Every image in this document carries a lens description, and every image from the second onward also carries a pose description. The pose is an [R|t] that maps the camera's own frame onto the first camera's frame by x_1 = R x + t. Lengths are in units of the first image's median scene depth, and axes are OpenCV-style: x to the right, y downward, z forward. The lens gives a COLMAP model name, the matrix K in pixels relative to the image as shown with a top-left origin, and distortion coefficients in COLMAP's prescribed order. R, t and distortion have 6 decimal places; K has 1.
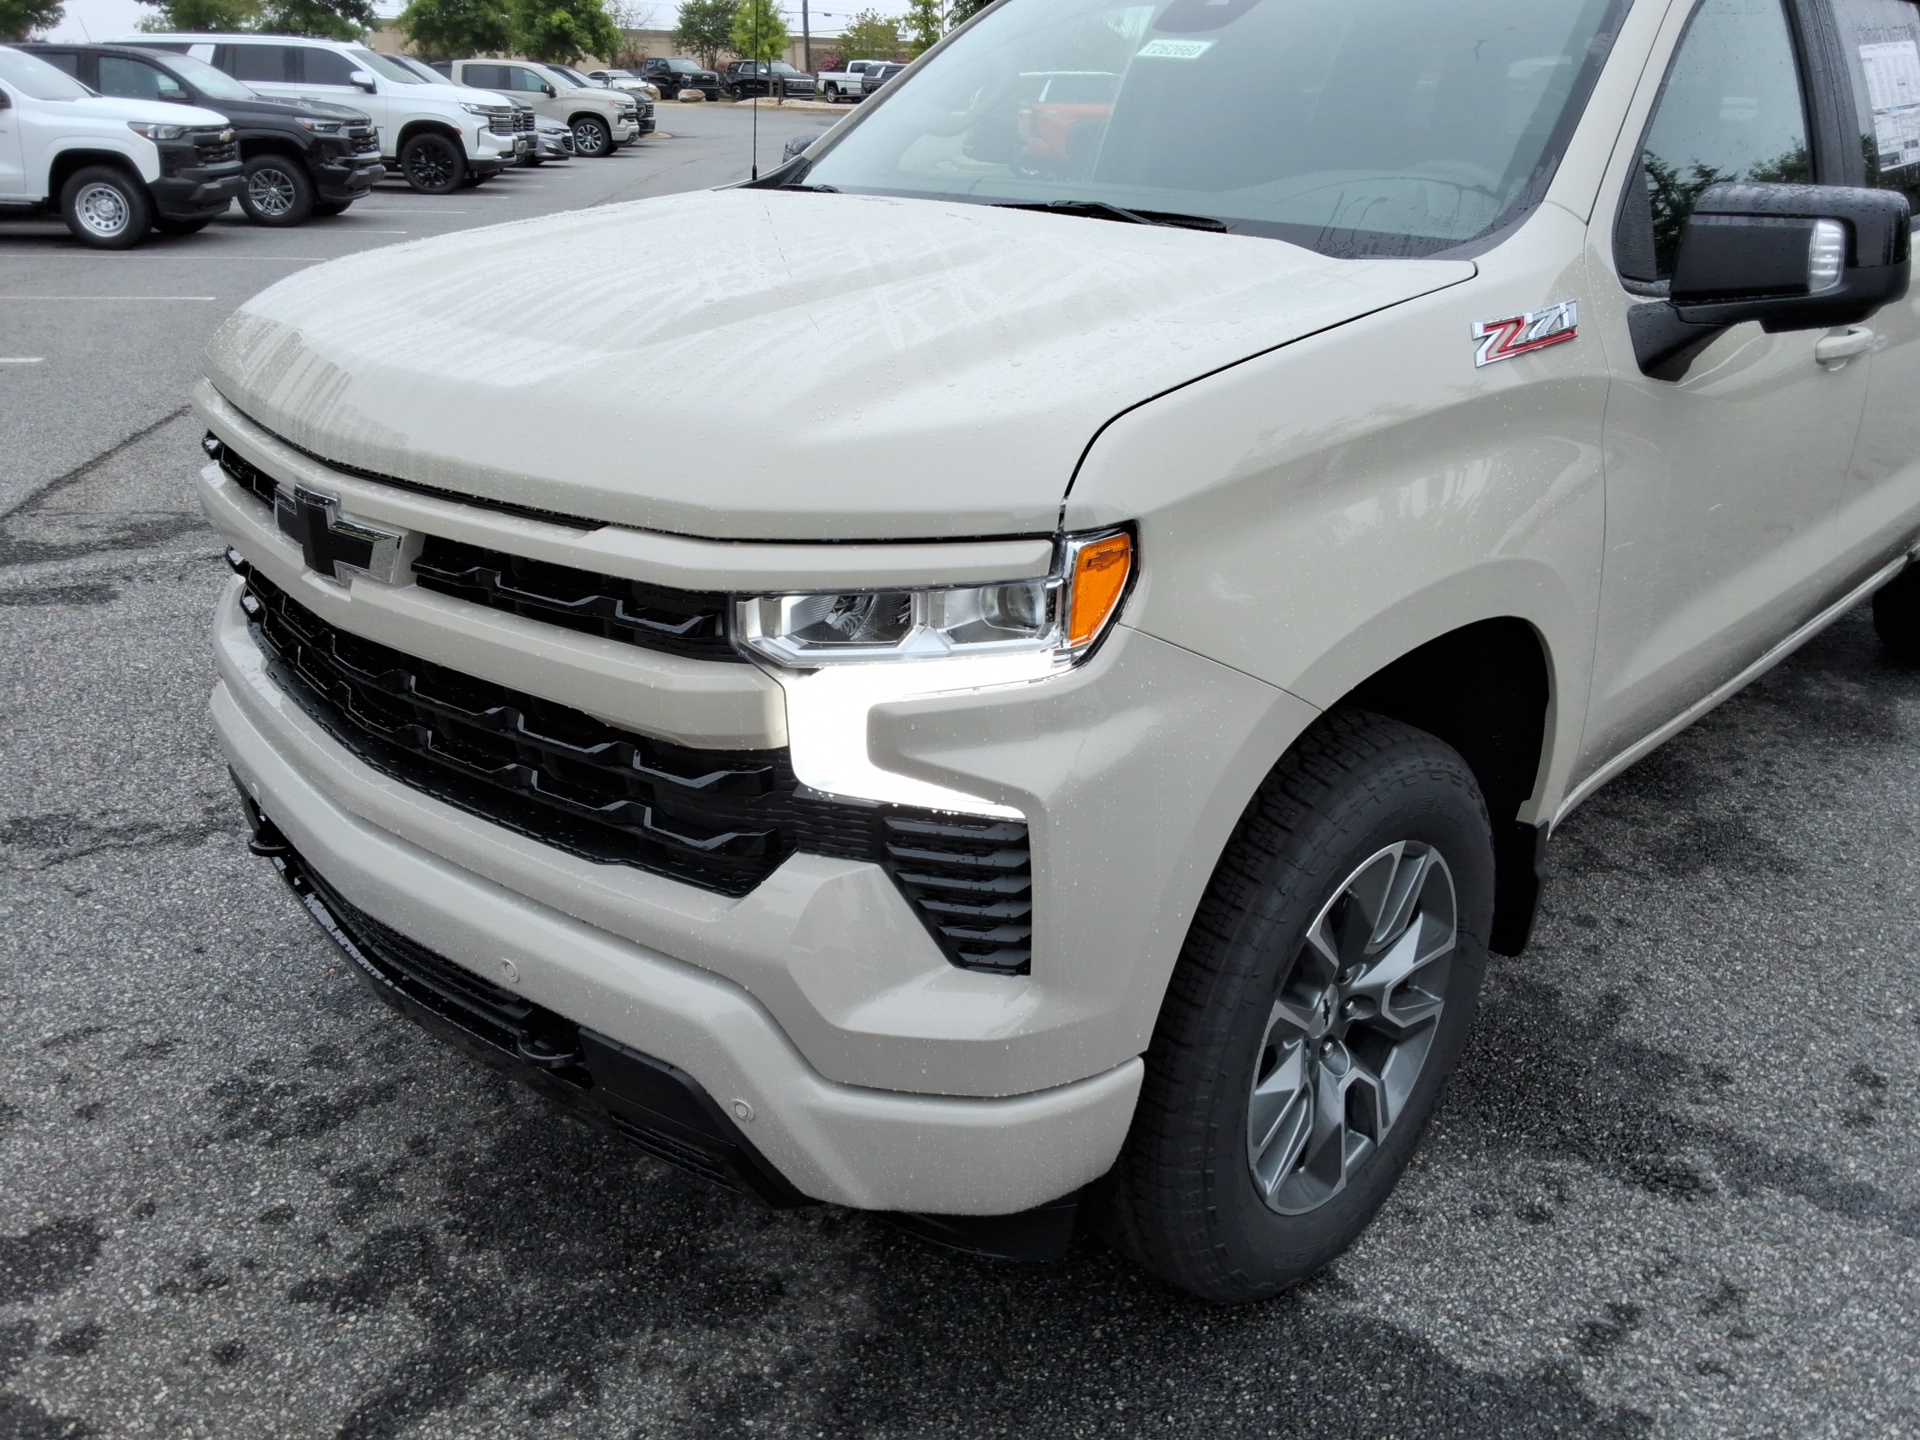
lens RADIAL K [[1533.9, 0, 974.8], [0, 1533.9, 706.9], [0, 0, 1]] dist [0.109983, -0.168765]
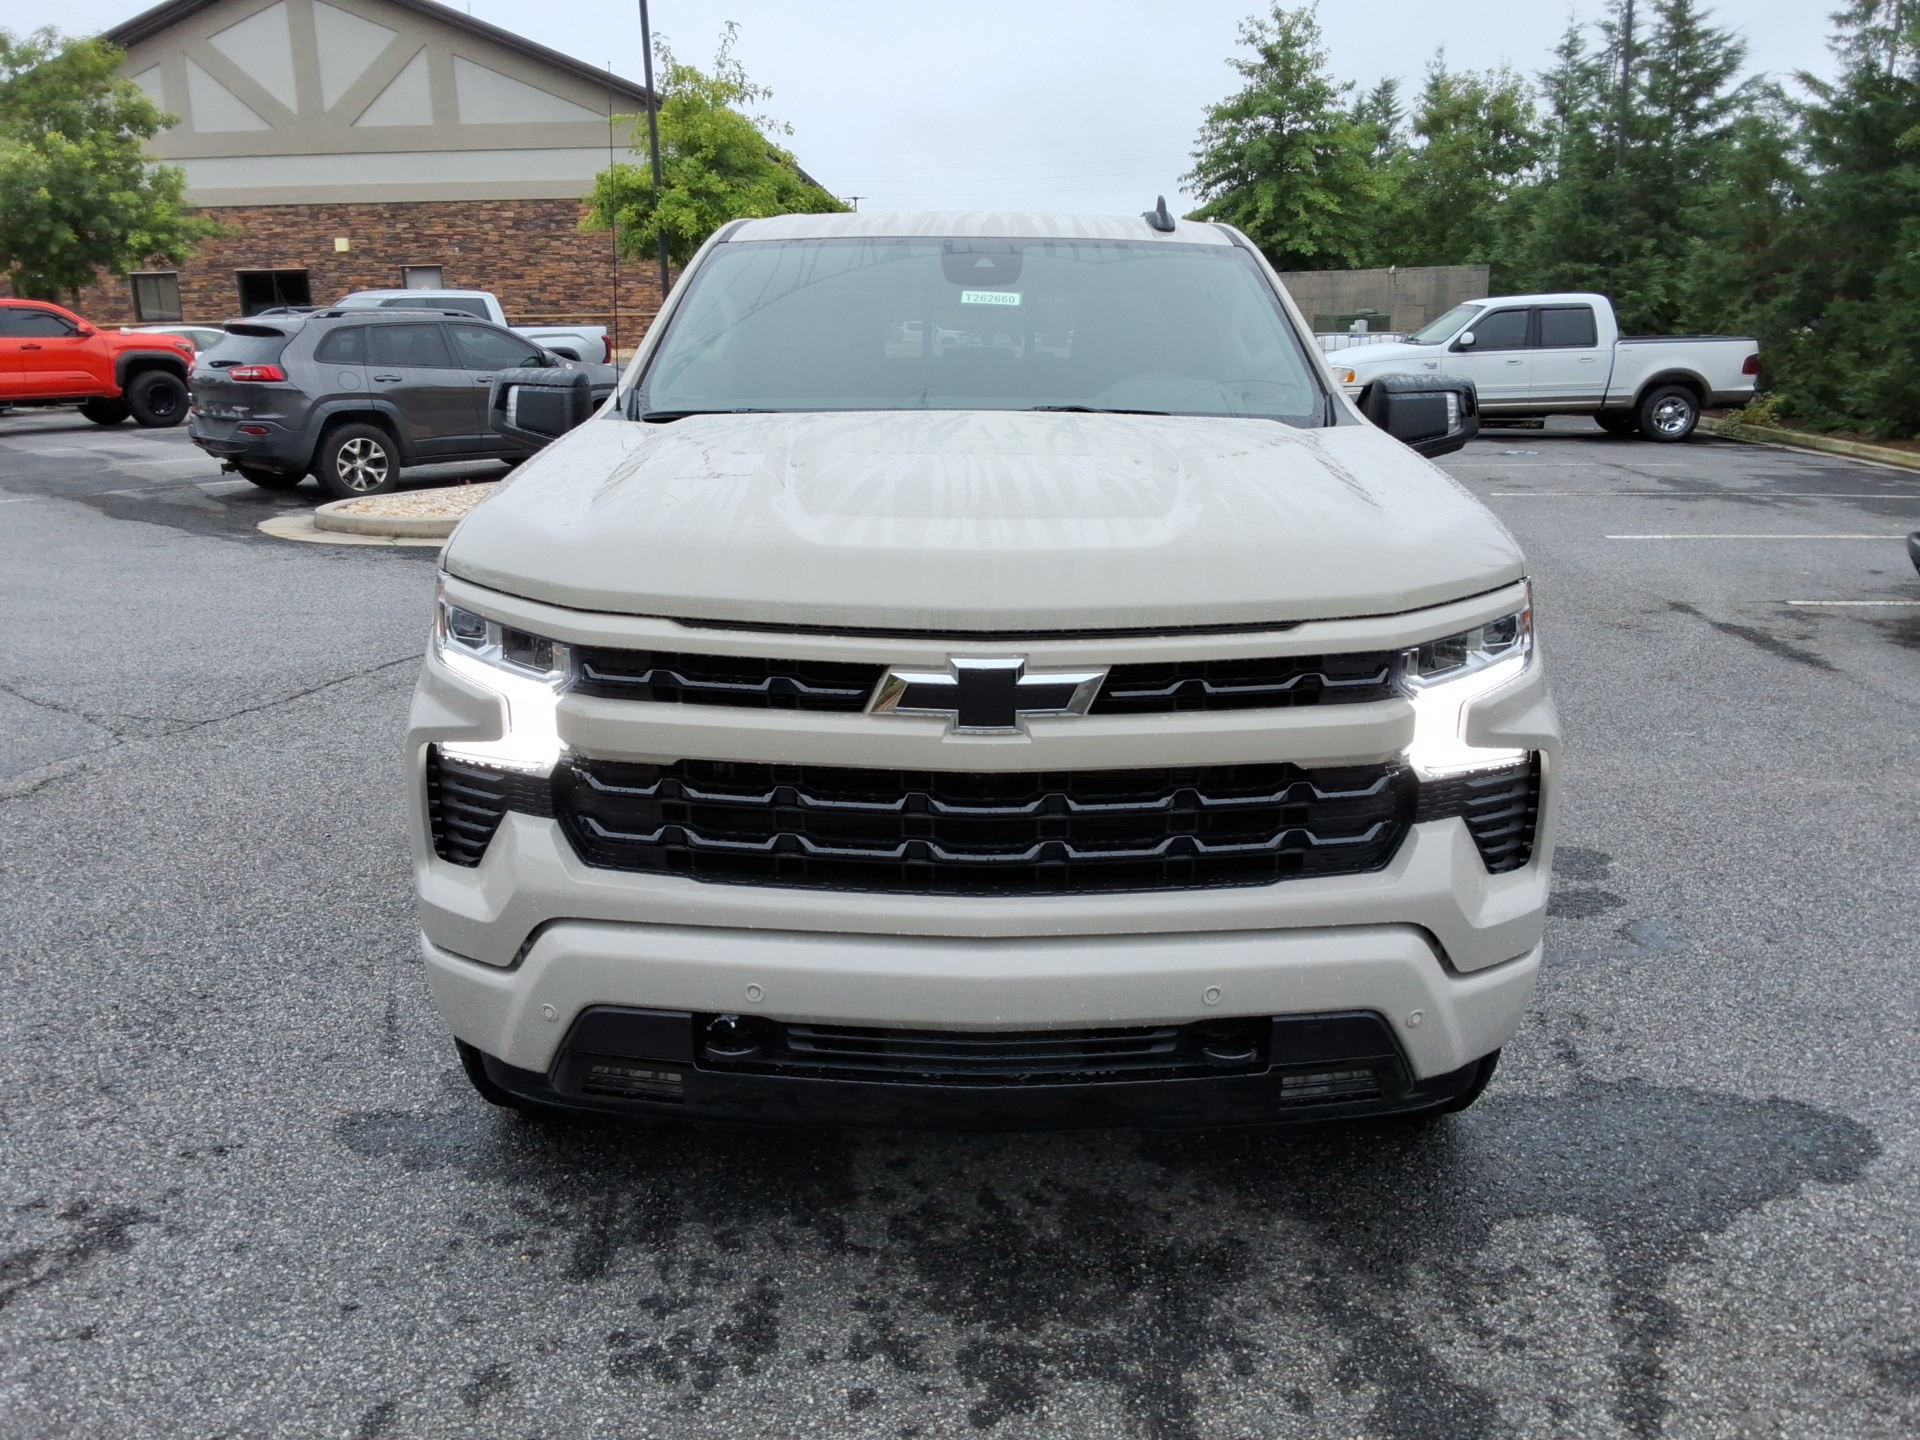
lens RADIAL K [[1533.9, 0, 976.0], [0, 1533.9, 706.7], [0, 0, 1]] dist [0.109983, -0.168765]
pose [[0.721233, -0.176964, 0.669706, -1.011897], [0.264261, 0.963988, -0.029868, -0.058248], [-0.640304, 0.198520, 0.742025, 0.116707]]
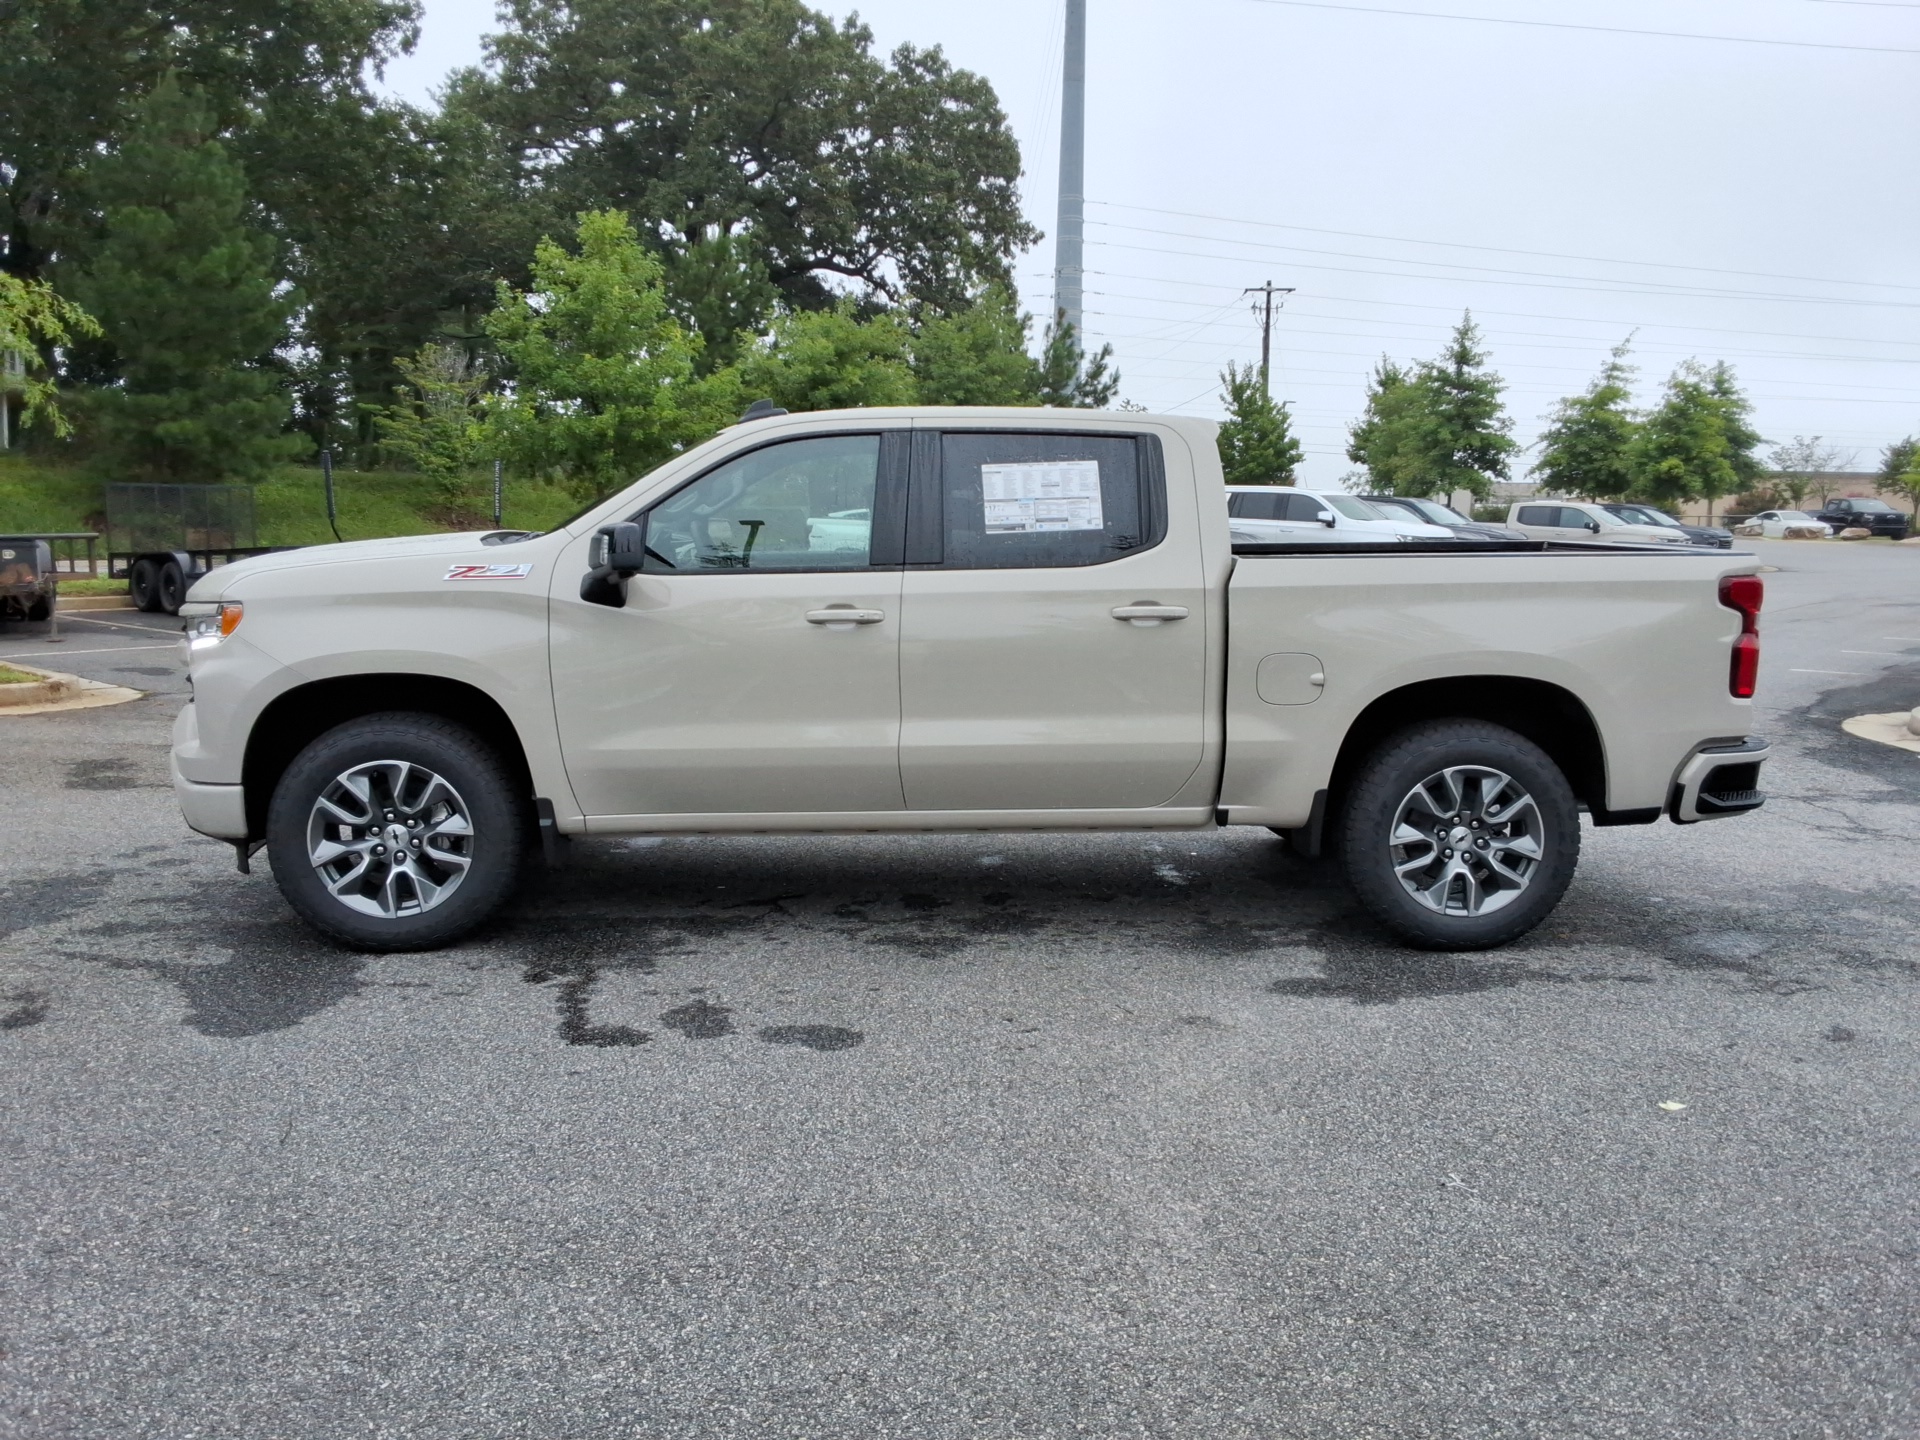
lens RADIAL K [[1533.9, 0, 974.4], [0, 1533.9, 711.1], [0, 0, 1]] dist [0.109983, -0.168765]
pose [[0.727887, 0.081014, -0.680895, 2.431383], [-0.255102, 0.953713, -0.159234, 0.159053], [0.636478, 0.289601, 0.714861, -0.215442]]
